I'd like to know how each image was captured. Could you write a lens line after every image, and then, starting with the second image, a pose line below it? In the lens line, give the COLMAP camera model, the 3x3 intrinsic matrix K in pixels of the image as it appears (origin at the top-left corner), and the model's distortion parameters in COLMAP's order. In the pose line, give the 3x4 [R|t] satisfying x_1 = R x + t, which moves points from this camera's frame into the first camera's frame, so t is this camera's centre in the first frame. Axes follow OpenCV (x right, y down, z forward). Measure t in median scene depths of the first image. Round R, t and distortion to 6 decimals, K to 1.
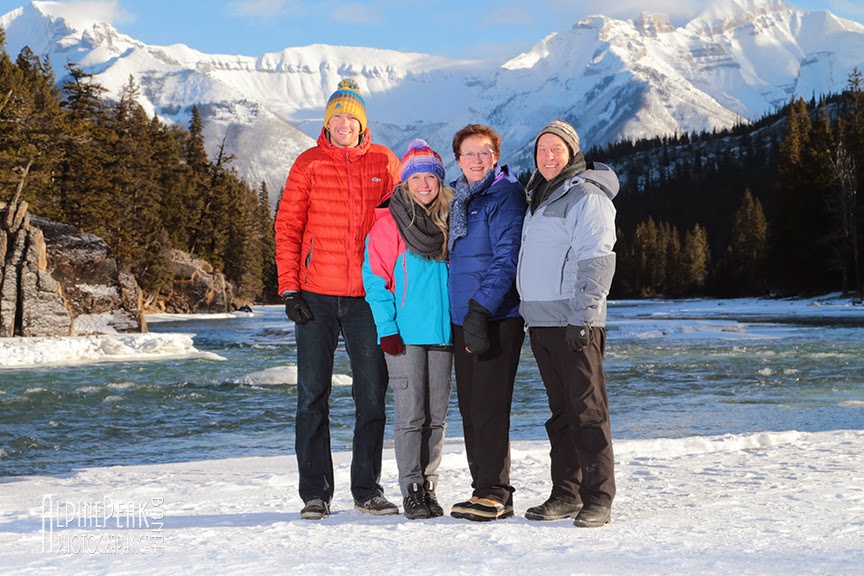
lens RADIAL K [[2225.4, 0, 421.2], [0, 2225.4, 284.6], [0, 0, 1]] dist [0.531806, 0.406080]
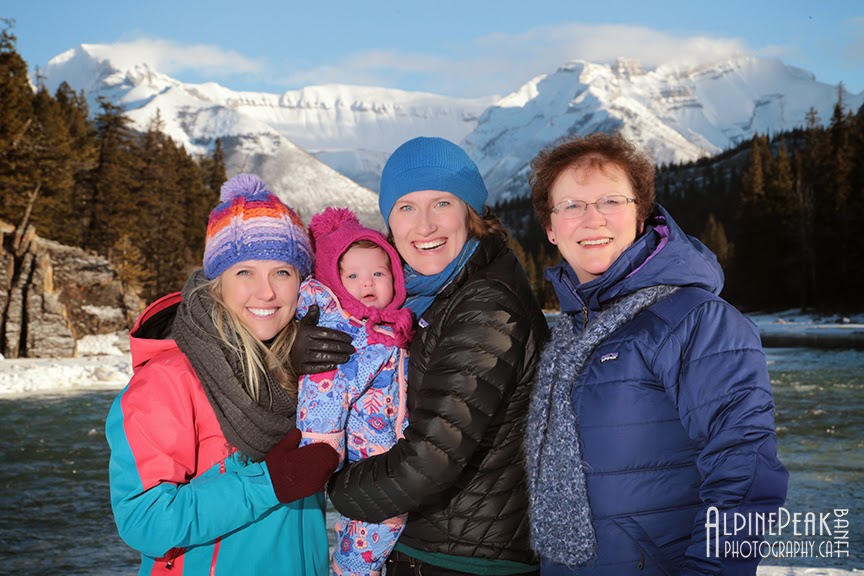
lens RADIAL K [[2237.3, 0, 432.0], [0, 2237.3, 288.0], [0, 0, 1]] dist [0.675354, -0.138846]
pose [[0.999951, 0.006385, 0.007533, -0.003902], [-0.006297, 0.999912, -0.011654, 0.009211], [-0.007606, 0.011606, 0.999904, -0.140971]]
